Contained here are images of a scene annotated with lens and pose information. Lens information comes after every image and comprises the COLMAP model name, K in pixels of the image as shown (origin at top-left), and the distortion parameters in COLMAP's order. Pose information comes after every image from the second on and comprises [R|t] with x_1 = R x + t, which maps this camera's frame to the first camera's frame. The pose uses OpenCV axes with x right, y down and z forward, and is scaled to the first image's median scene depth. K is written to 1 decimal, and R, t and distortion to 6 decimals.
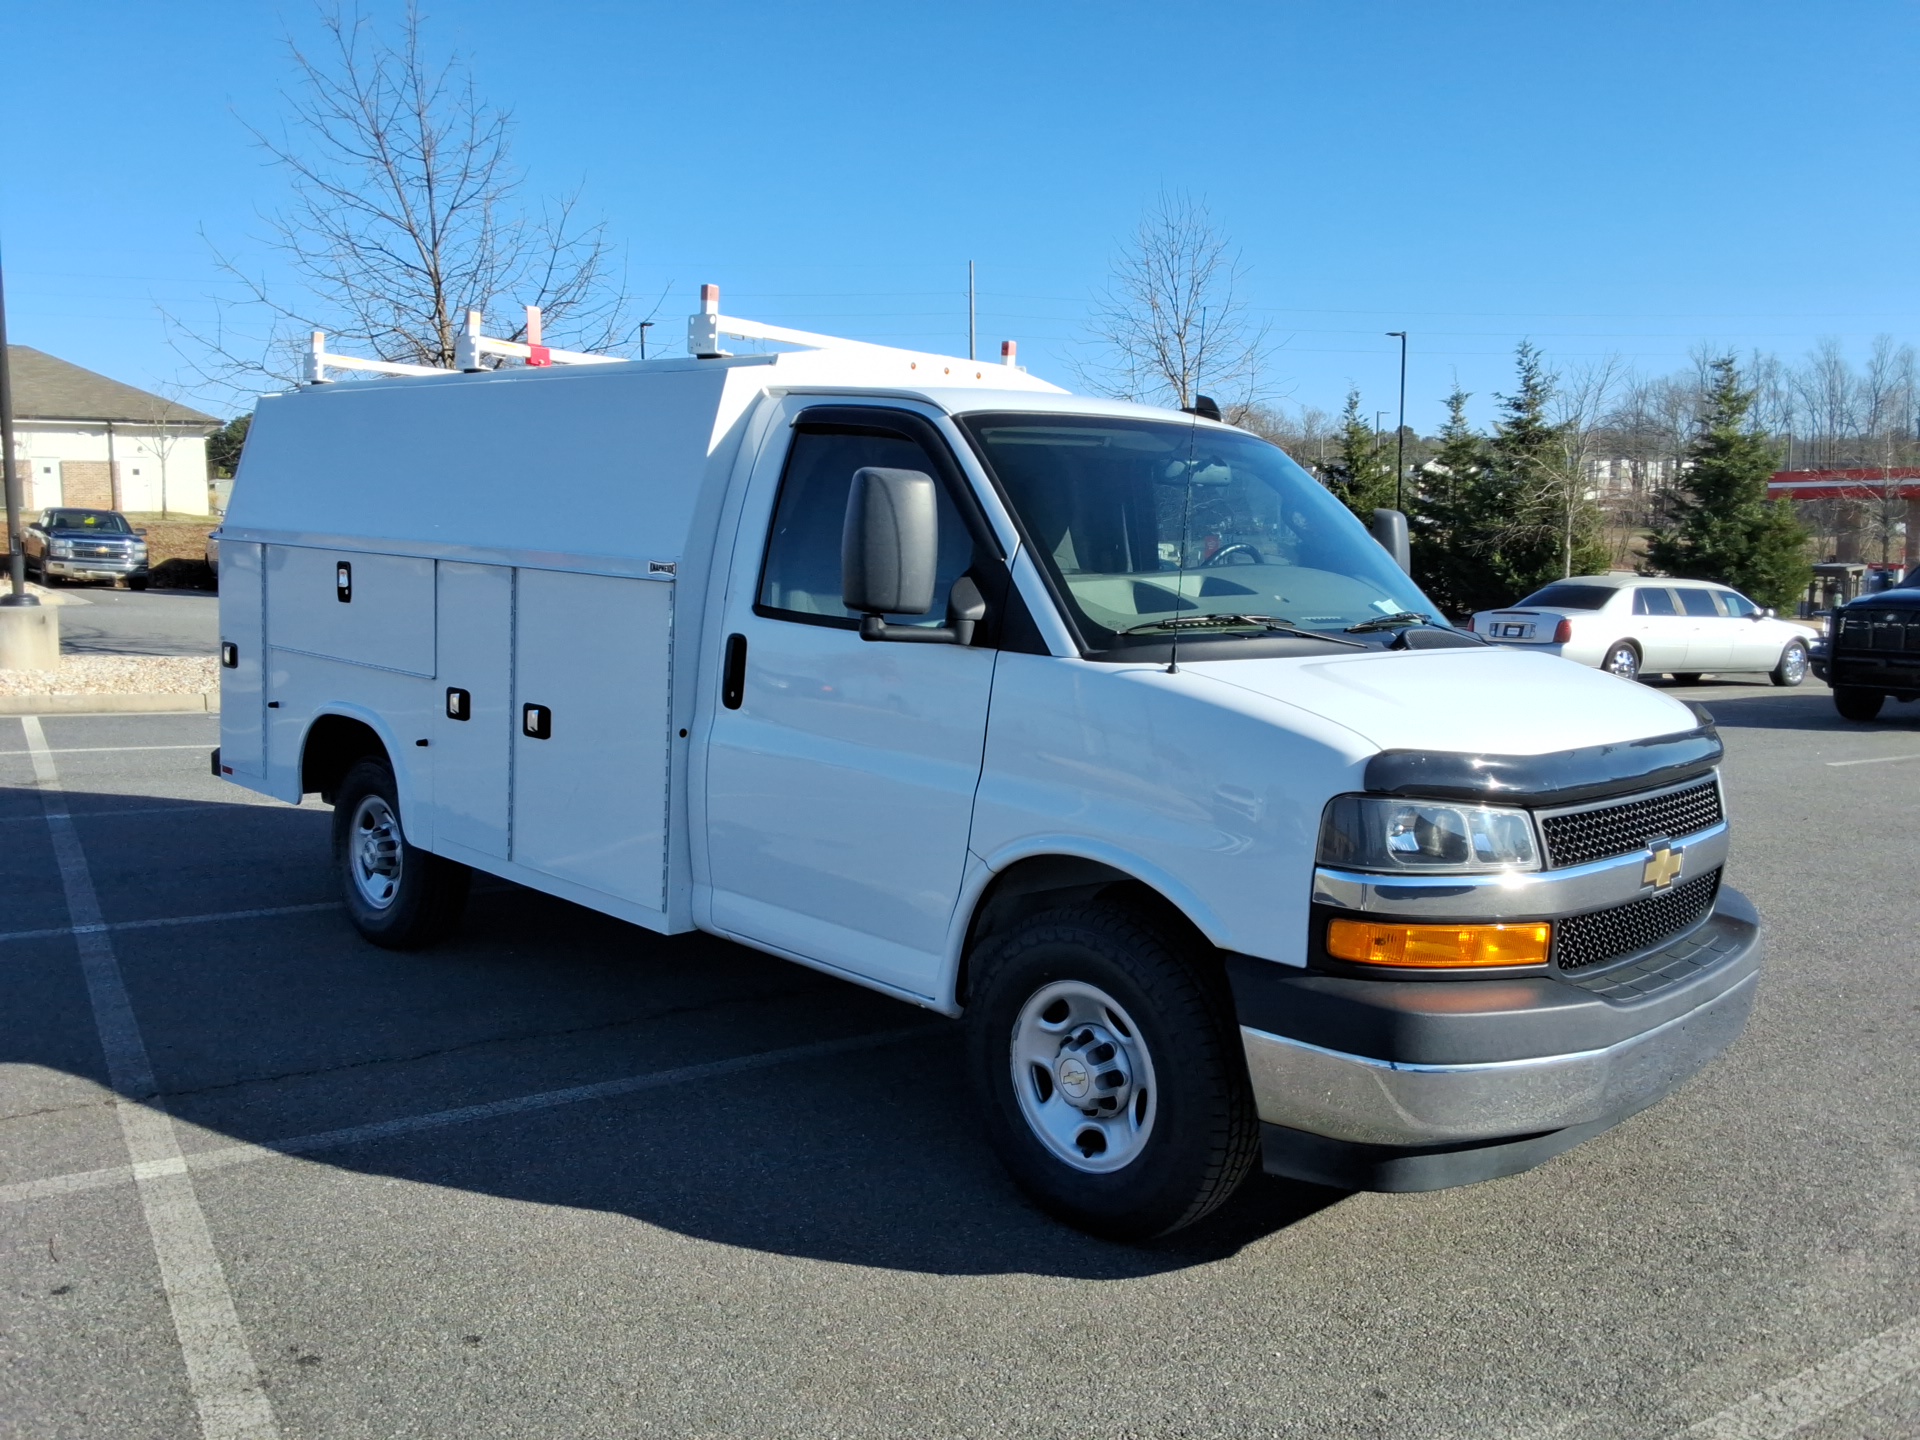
lens RADIAL K [[1540.5, 0, 978.0], [0, 1540.5, 703.3], [0, 0, 1]] dist [0.137752, -0.234872]
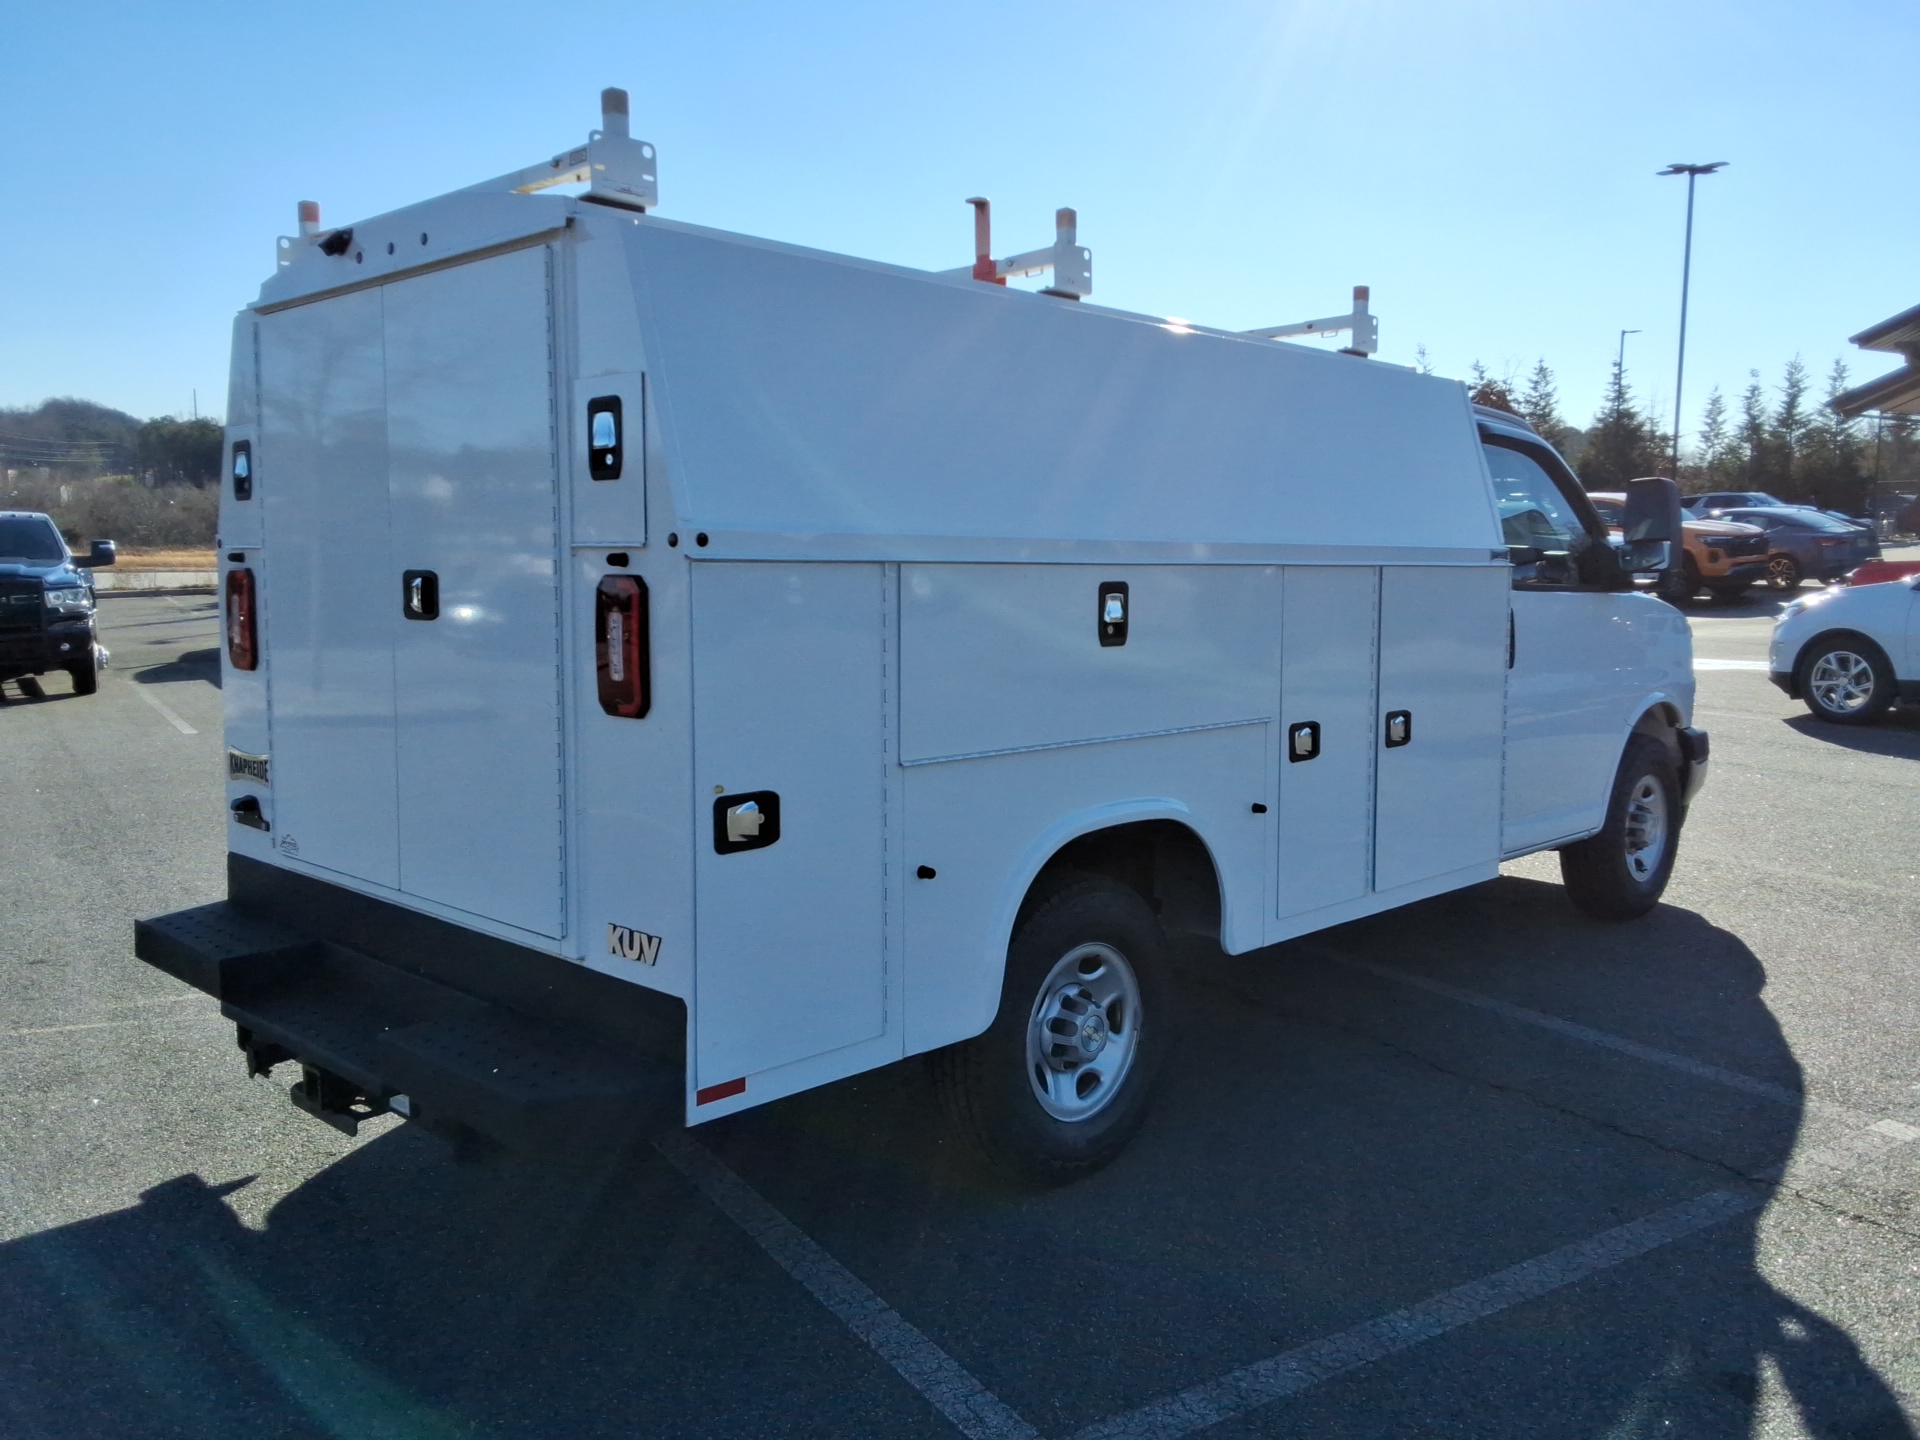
lens RADIAL K [[1534.6, 0, 983.5], [0, 1534.6, 701.3], [0, 0, 1]] dist [0.120547, -0.175963]
pose [[-0.000749, -0.128642, 0.991691, -1.218970], [0.105363, 0.986161, 0.128005, -0.151875], [-0.994434, 0.104583, 0.012815, 1.248604]]
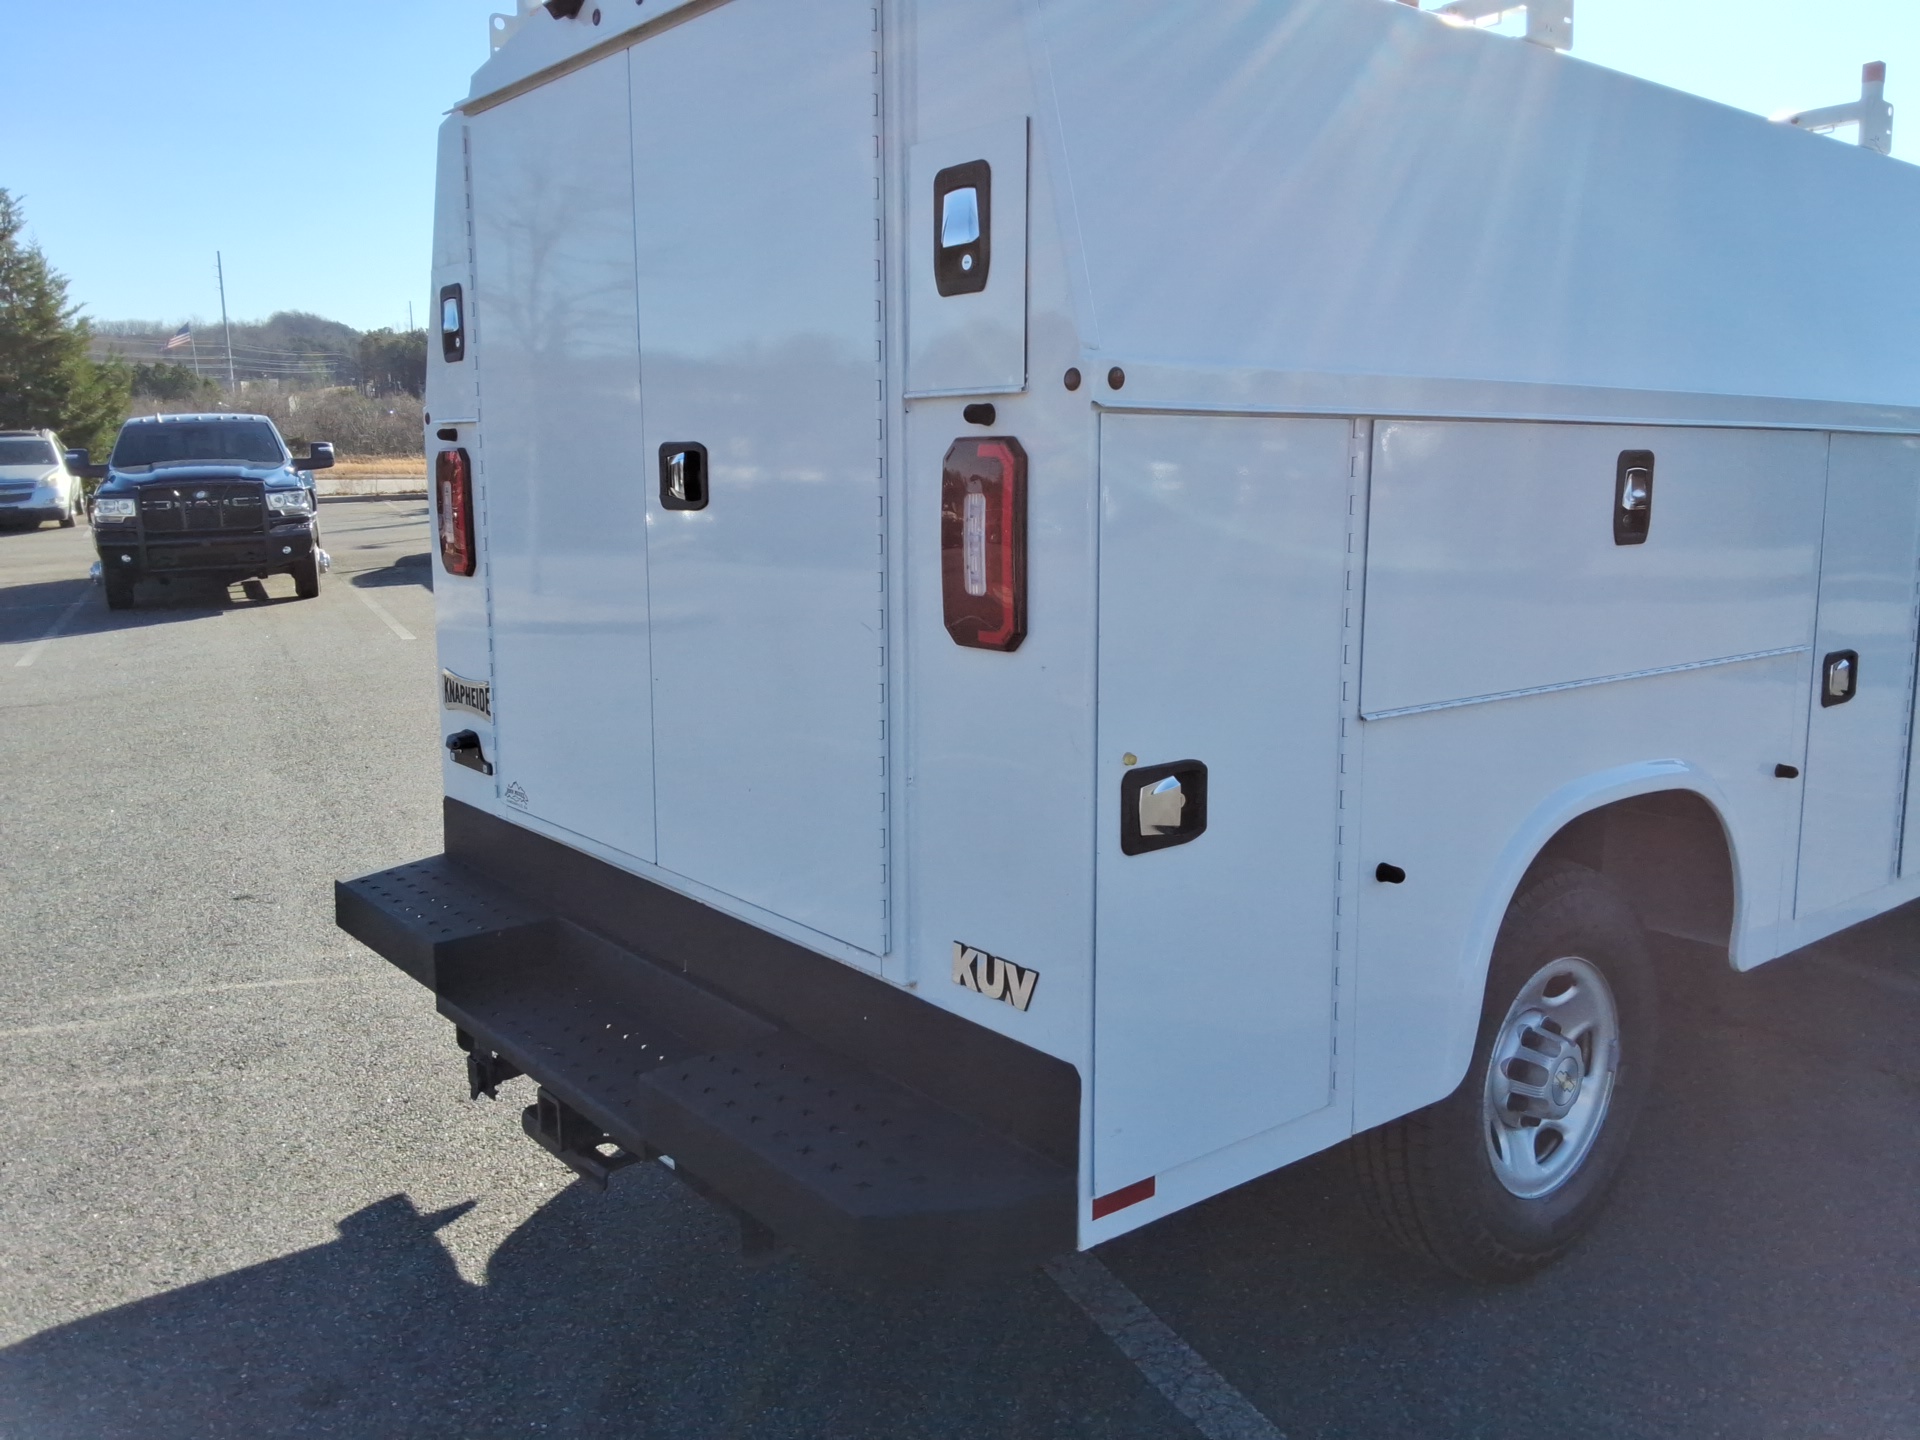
lens RADIAL K [[1536.6, 0, 978.6], [0, 1536.6, 693.0], [0, 0, 1]] dist [0.143272, -0.215960]
pose [[0.120316, -0.181862, 0.975936, -1.028730], [0.114197, 0.979086, 0.168371, -0.141140], [-0.986146, 0.091192, 0.138568, 1.340049]]
